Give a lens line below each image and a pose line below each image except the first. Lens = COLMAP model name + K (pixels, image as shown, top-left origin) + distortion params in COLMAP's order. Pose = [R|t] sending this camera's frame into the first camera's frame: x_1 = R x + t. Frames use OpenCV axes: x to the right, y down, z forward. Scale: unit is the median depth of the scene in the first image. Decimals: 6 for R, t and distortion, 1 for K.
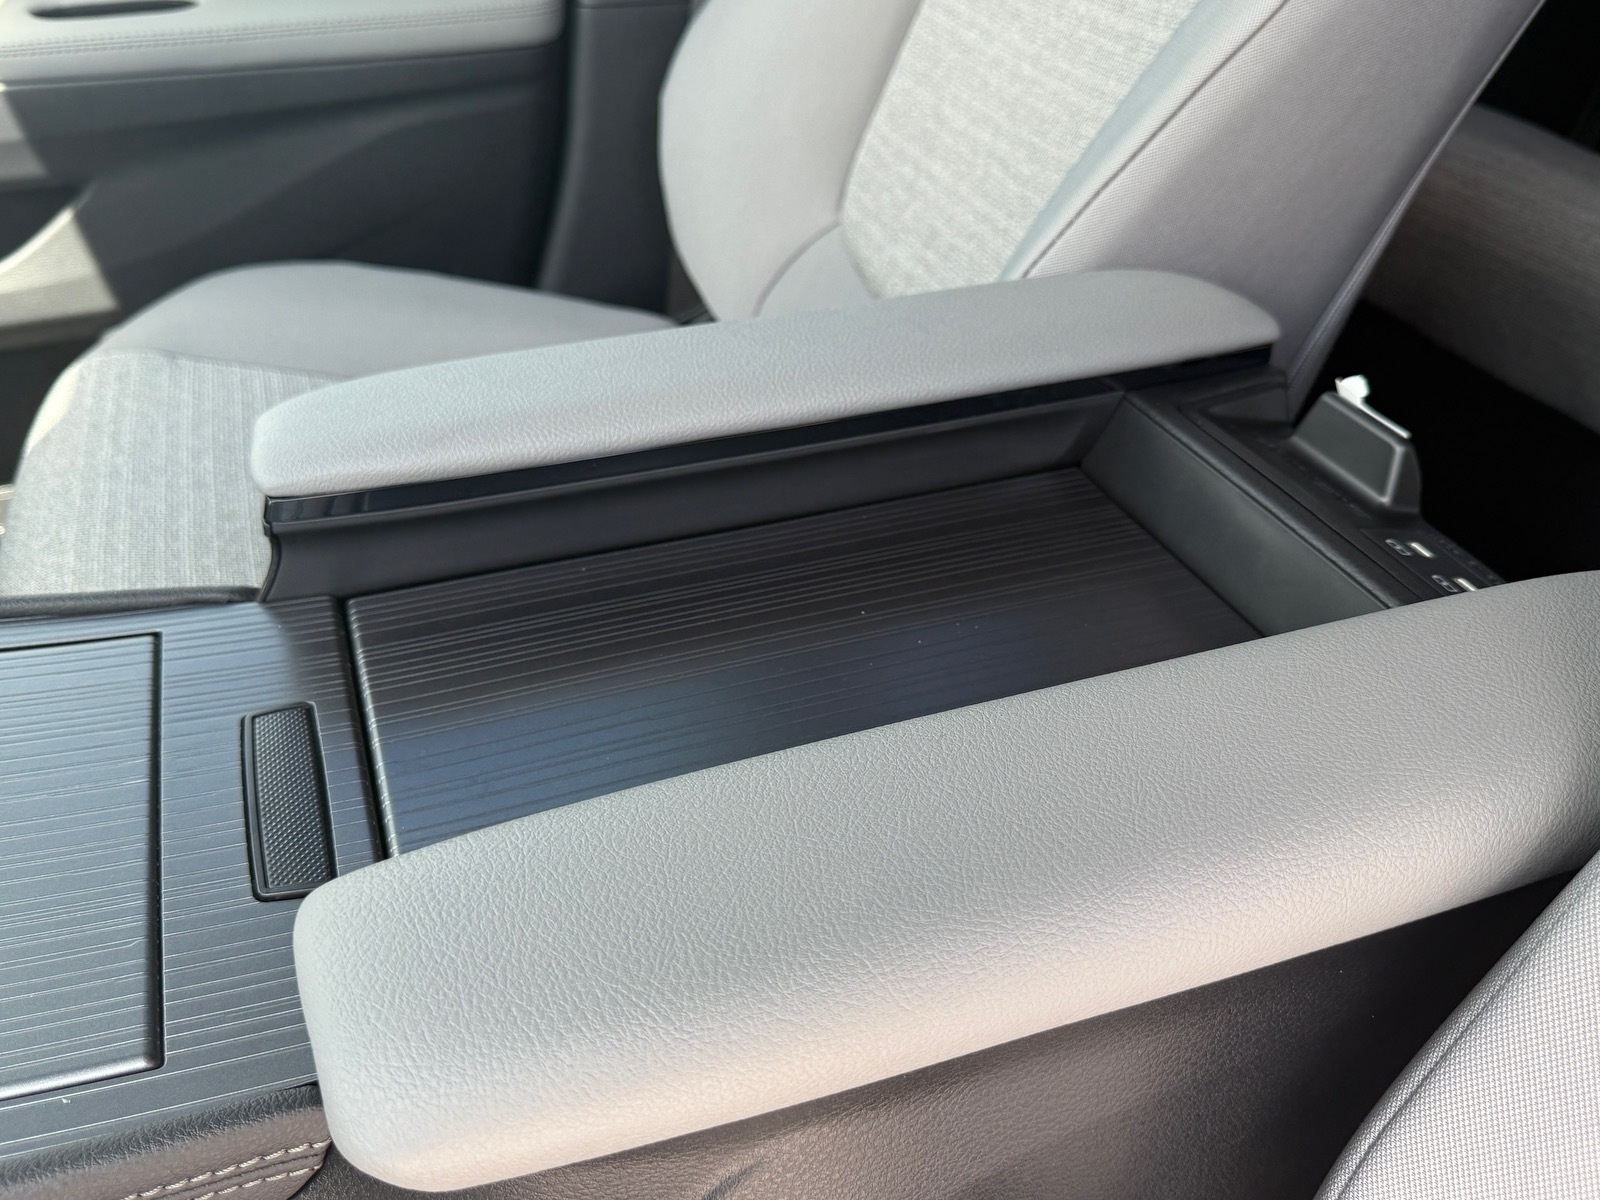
lens RADIAL K [[1449.2, 0, 795.2], [0, 1449.2, 630.6], [0, 0, 1]] dist [-0.011003, -0.015334]
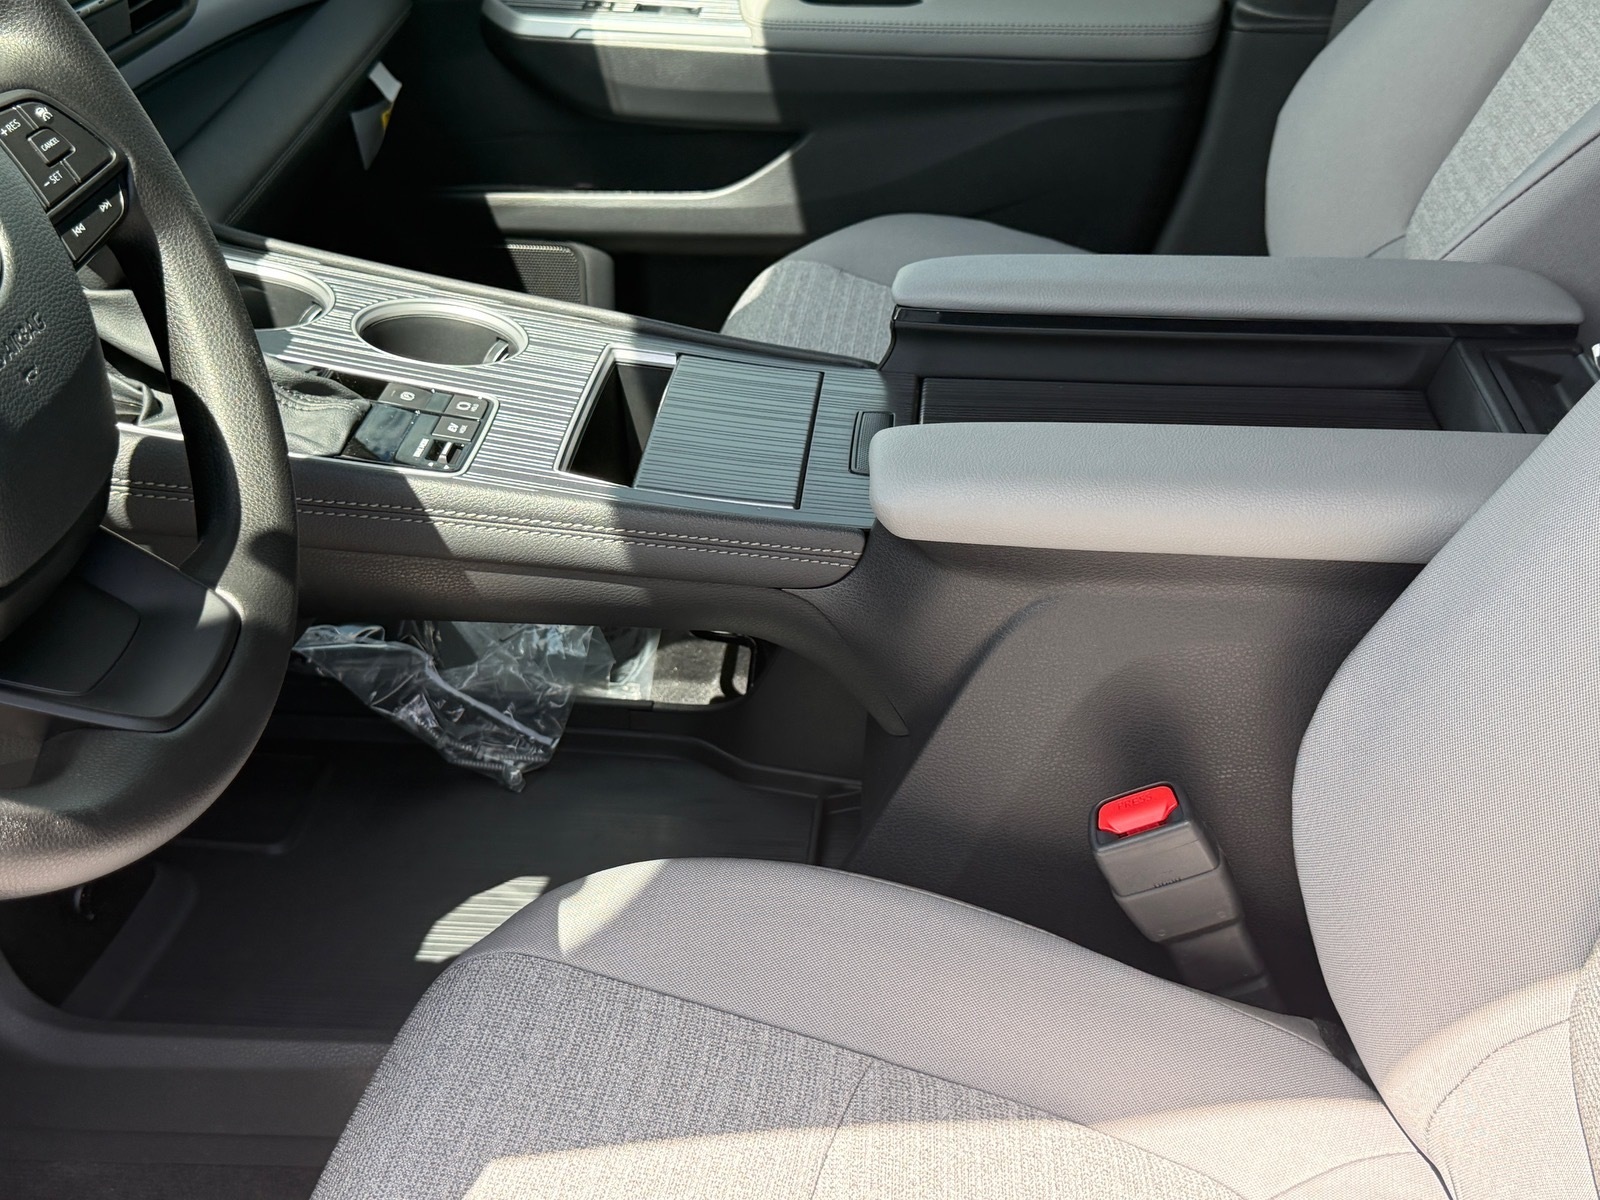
lens RADIAL K [[1995.8, 0, 809.8], [0, 1995.8, 600.5], [0, 0, 1]] dist [0.191975, -0.464960]
pose [[0.912624, 0.193081, -0.360330, 0.254386], [-0.230263, 0.971097, -0.062840, 0.223572], [0.337783, 0.140320, 0.930706, -0.658201]]
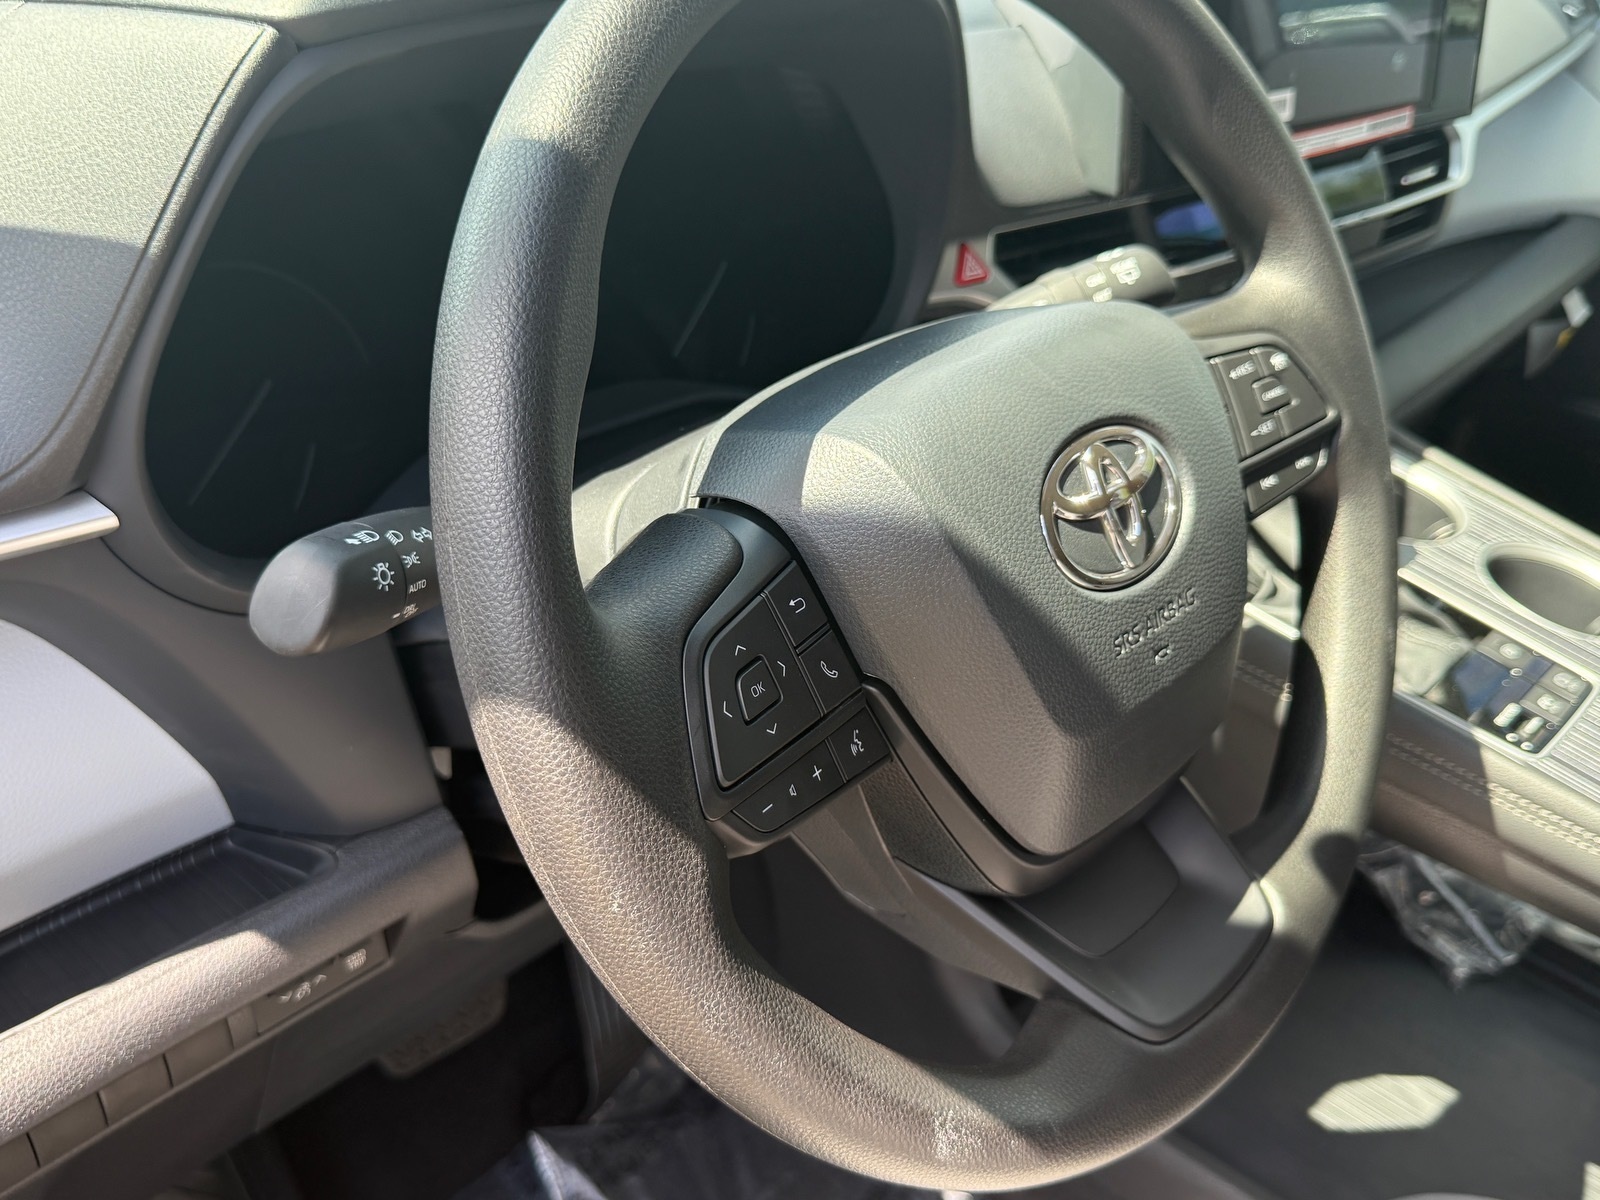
lens RADIAL K [[1426.6, 0, 800.0], [0, 1426.6, 600.0], [0, 0, 1]] dist [0.112792, -0.279576]
pose [[0.442143, 0.461483, -0.769118, 0.050860], [-0.534956, 0.823957, 0.186857, 0.129602], [0.719952, 0.328827, 0.611181, -0.493451]]
